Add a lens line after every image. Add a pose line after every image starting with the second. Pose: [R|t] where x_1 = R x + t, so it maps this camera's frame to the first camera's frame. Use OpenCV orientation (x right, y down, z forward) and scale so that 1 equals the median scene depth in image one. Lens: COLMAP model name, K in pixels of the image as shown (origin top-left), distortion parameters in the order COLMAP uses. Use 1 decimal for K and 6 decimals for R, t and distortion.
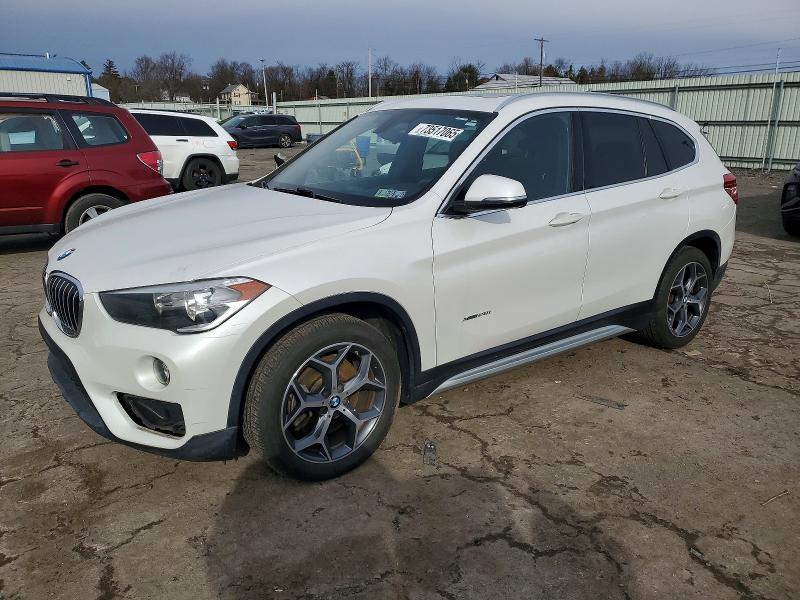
lens RADIAL K [[631.3, 0, 400.7], [0, 631.3, 301.1], [0, 0, 1]] dist [0.029892, 0.003862]
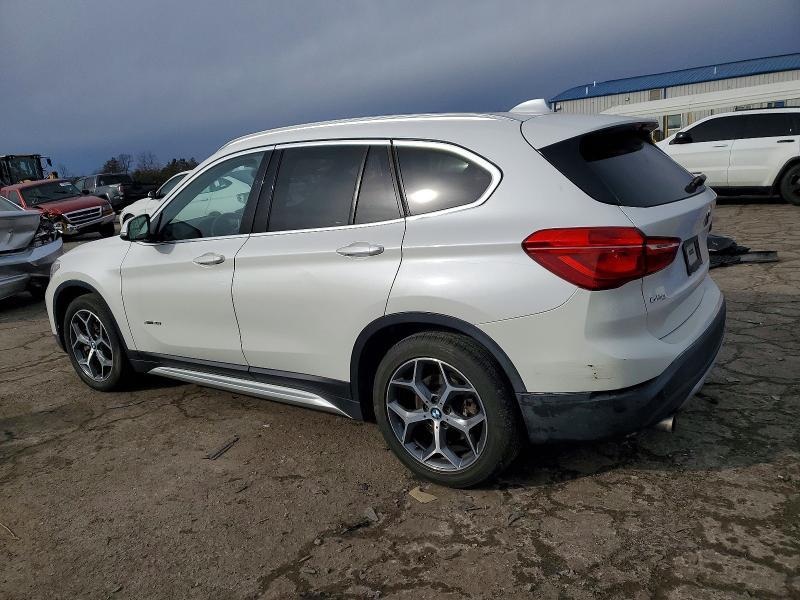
lens RADIAL K [[631.3, 0, 400.7], [0, 631.3, 299.8], [0, 0, 1]] dist [0.029892, 0.003862]
pose [[0.293304, 0.189523, -0.937045, 1.582407], [-0.179281, 0.973668, 0.140814, -0.314064], [0.939059, 0.126693, 0.319559, 1.133036]]
